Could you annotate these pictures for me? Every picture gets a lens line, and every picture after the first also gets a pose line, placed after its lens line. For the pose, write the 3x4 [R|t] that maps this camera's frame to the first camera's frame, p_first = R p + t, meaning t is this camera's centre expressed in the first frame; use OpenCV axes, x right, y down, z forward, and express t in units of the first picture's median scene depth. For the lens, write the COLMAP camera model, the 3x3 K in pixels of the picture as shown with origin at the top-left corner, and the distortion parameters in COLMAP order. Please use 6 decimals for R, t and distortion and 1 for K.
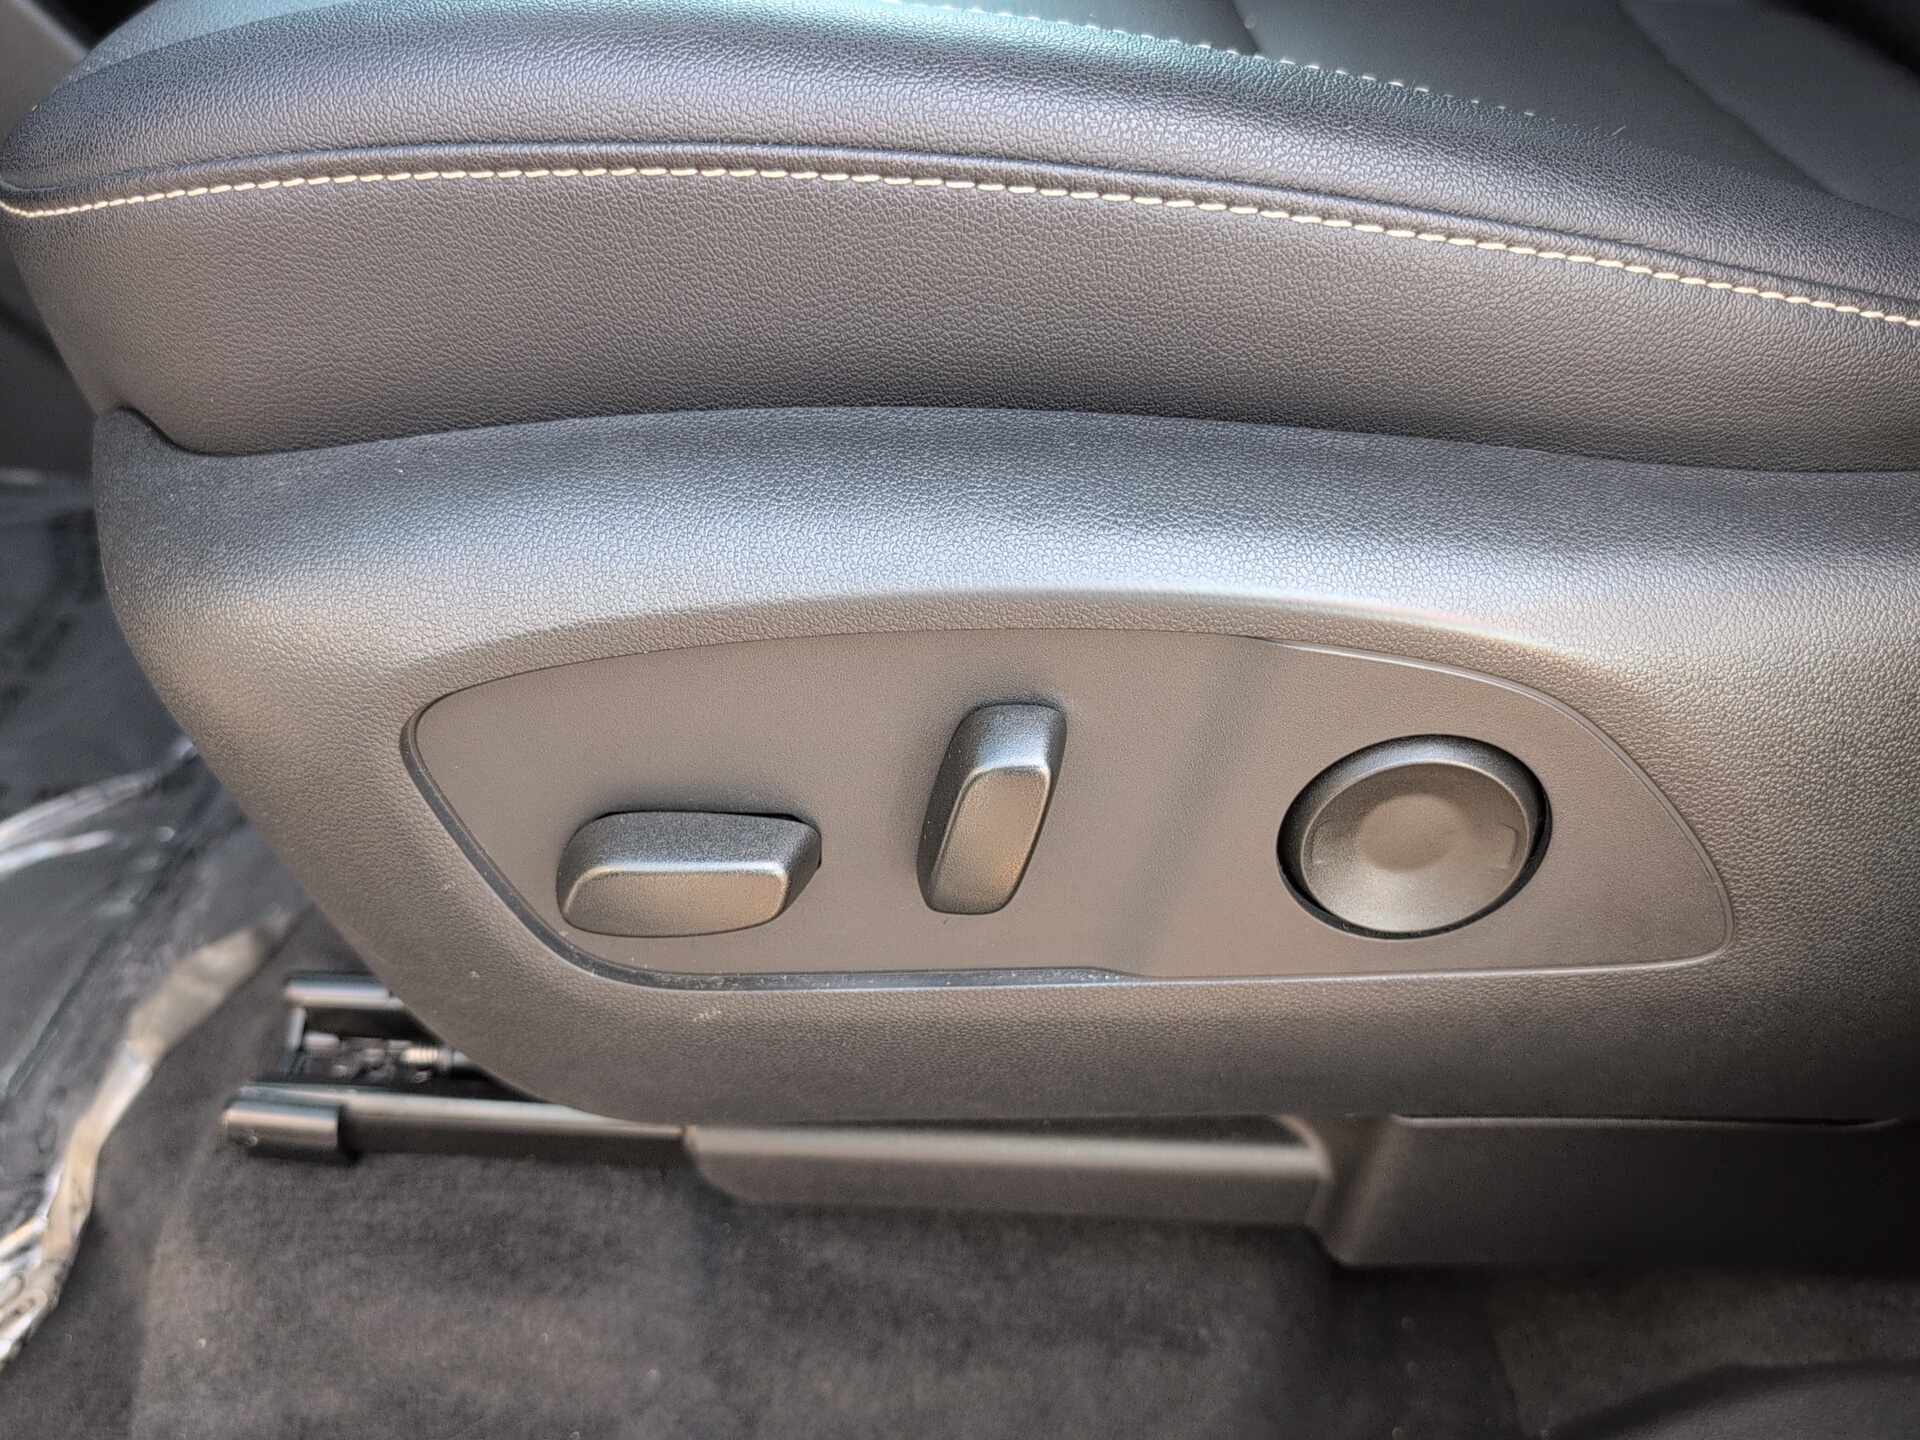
lens RADIAL K [[1643.7, 0, 955.5], [0, 1643.7, 675.0], [0, 0, 1]] dist [0.005237, 0.008498]
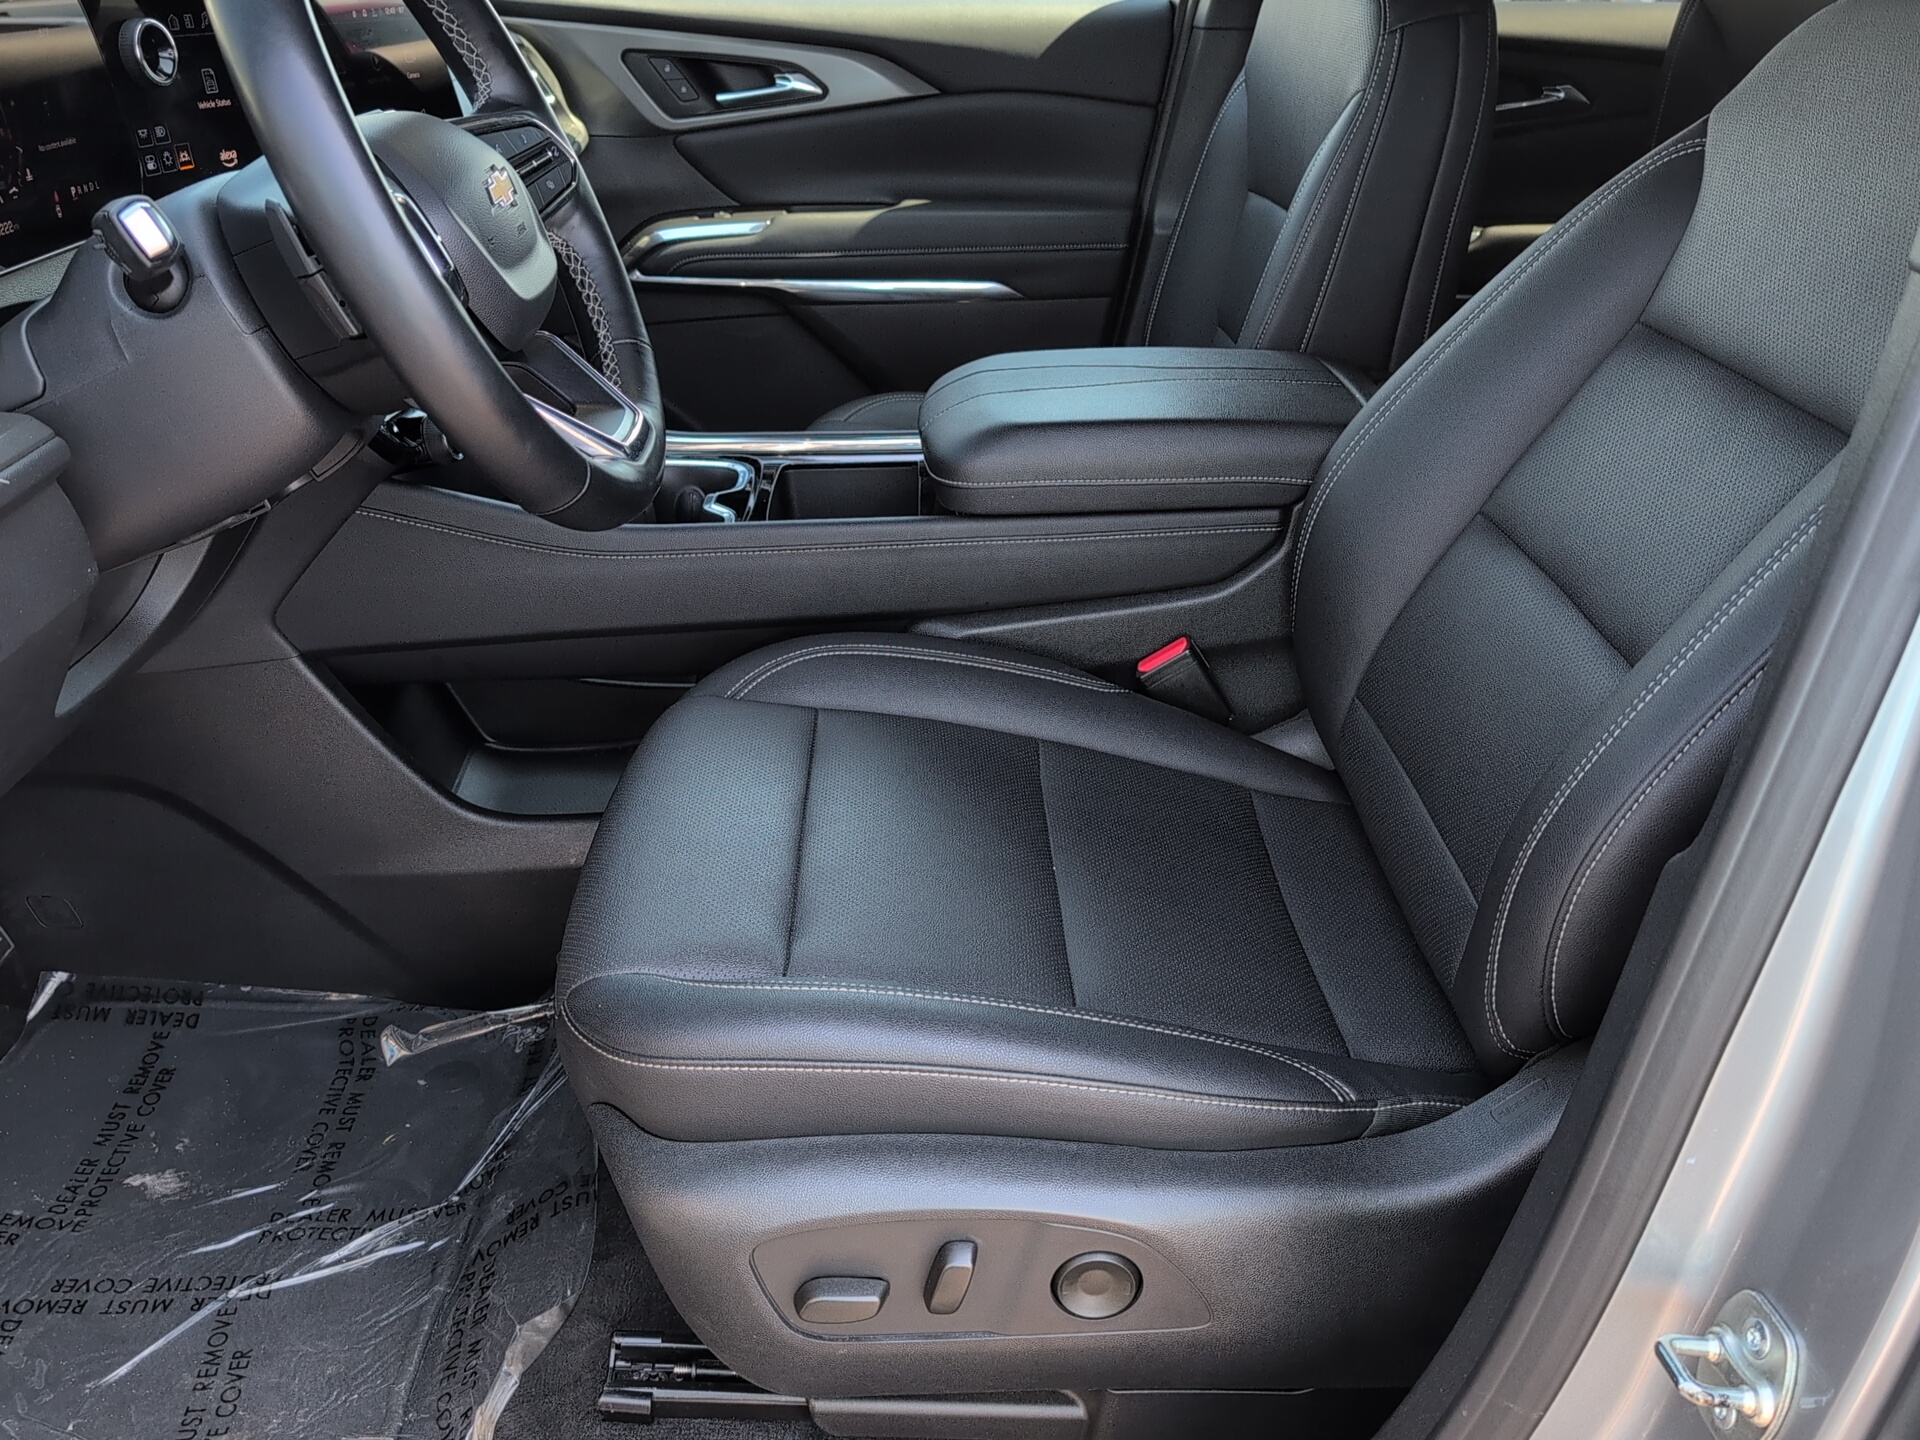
lens RADIAL K [[1643.7, 0, 955.5], [0, 1643.7, 675.0], [0, 0, 1]] dist [0.005237, 0.008498]
pose [[0.997390, 0.014326, 0.070768, -0.172325], [-0.002140, 0.985554, -0.169349, -0.426369], [-0.072172, 0.168756, 0.983012, -1.833039]]
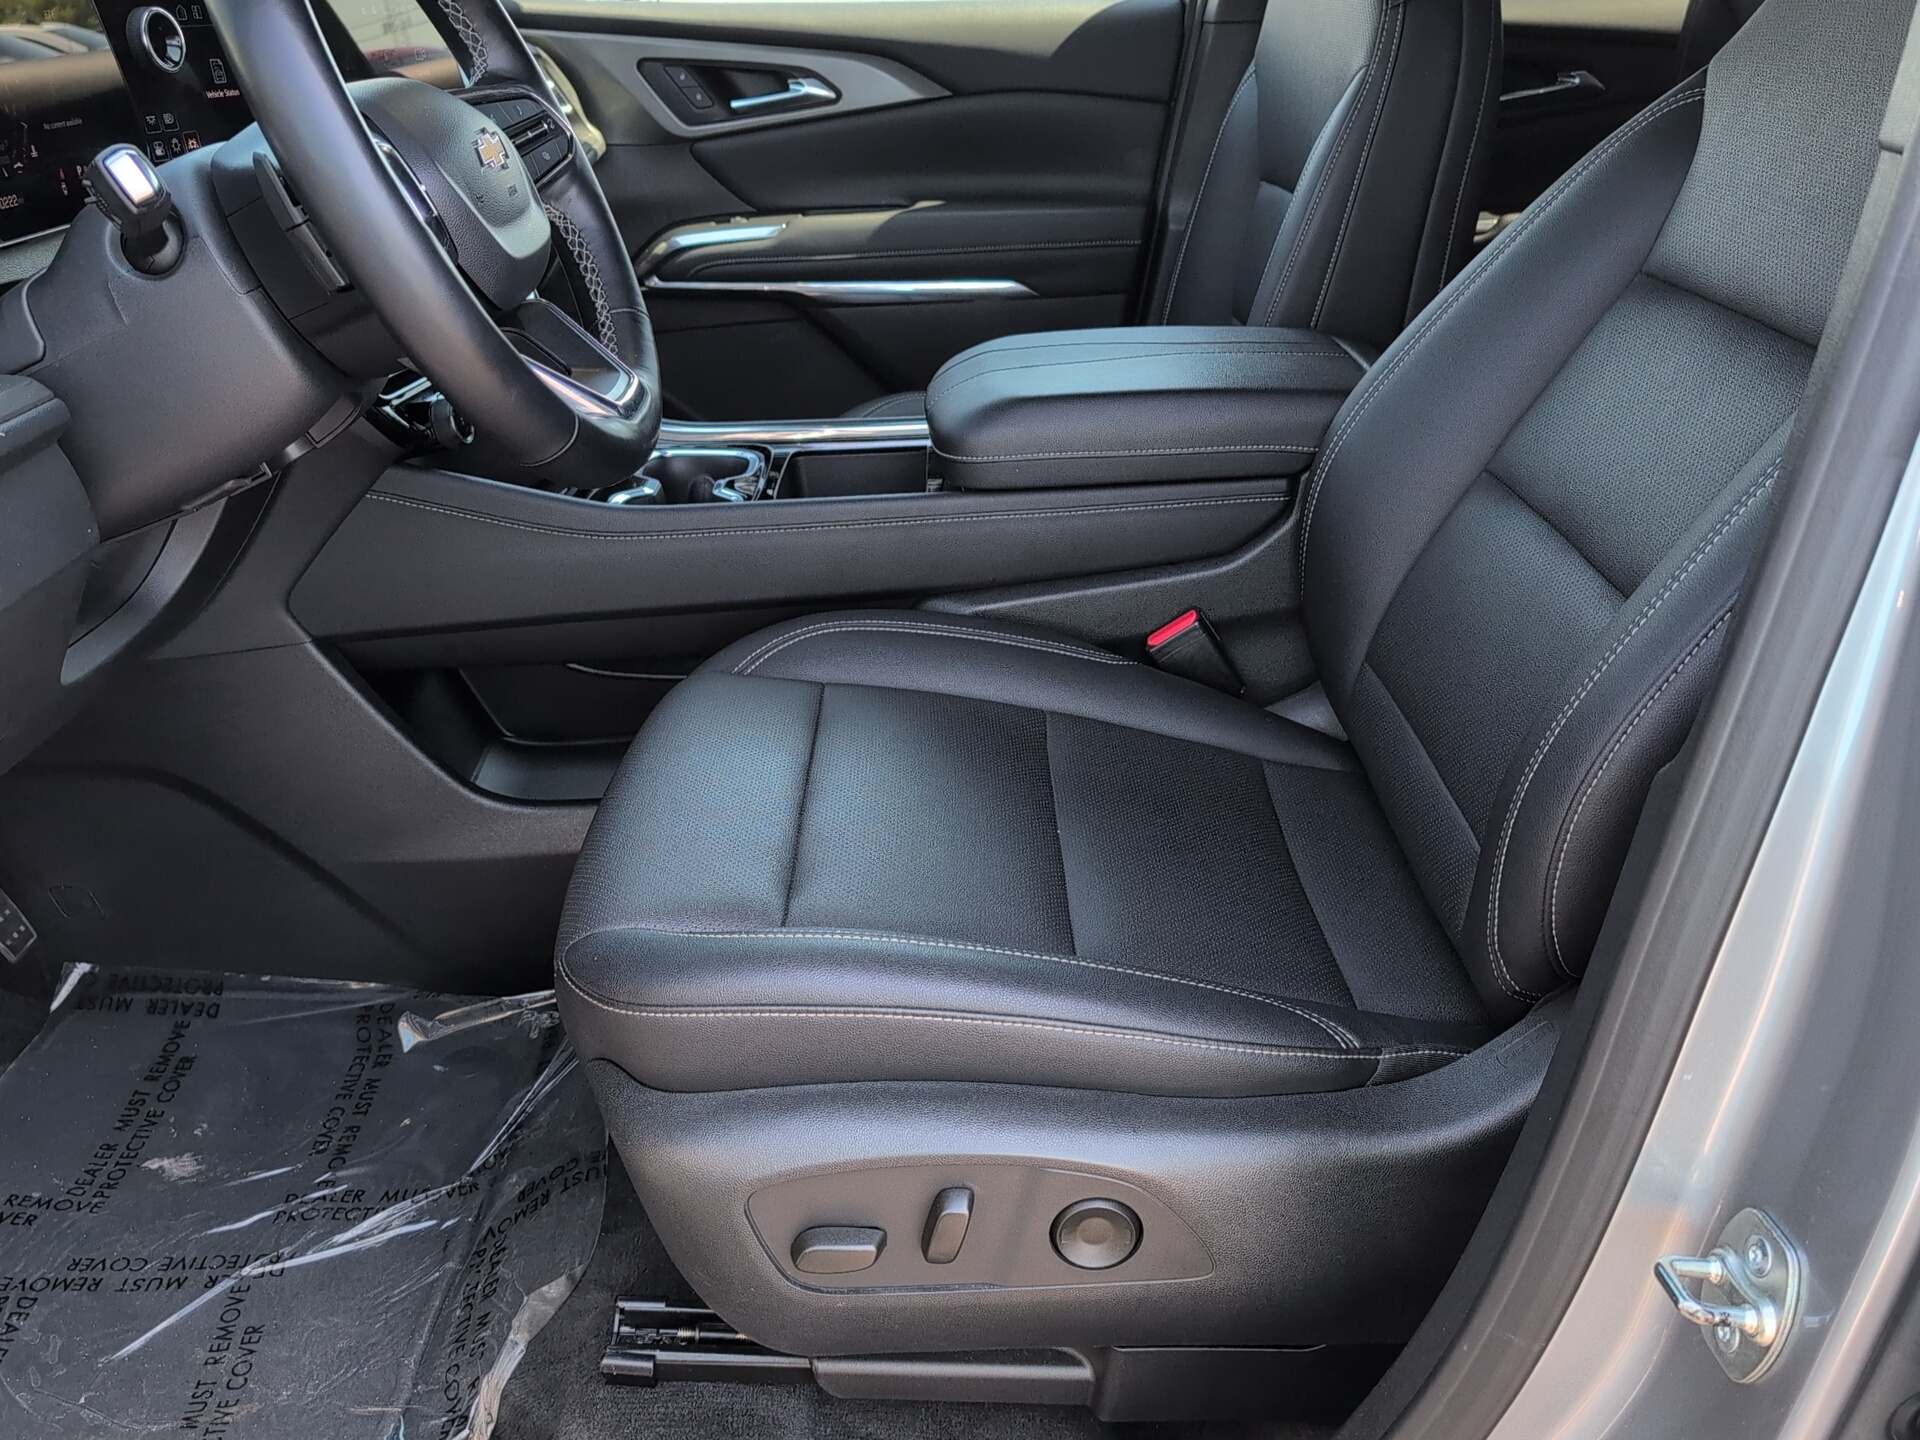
lens RADIAL K [[1643.7, 0, 955.5], [0, 1643.7, 675.0], [0, 0, 1]] dist [0.005237, 0.008498]
pose [[0.999039, 0.000828, 0.043819, -0.082974], [0.007580, 0.981486, -0.191383, -0.280703], [-0.043167, 0.191531, 0.980537, -1.802311]]
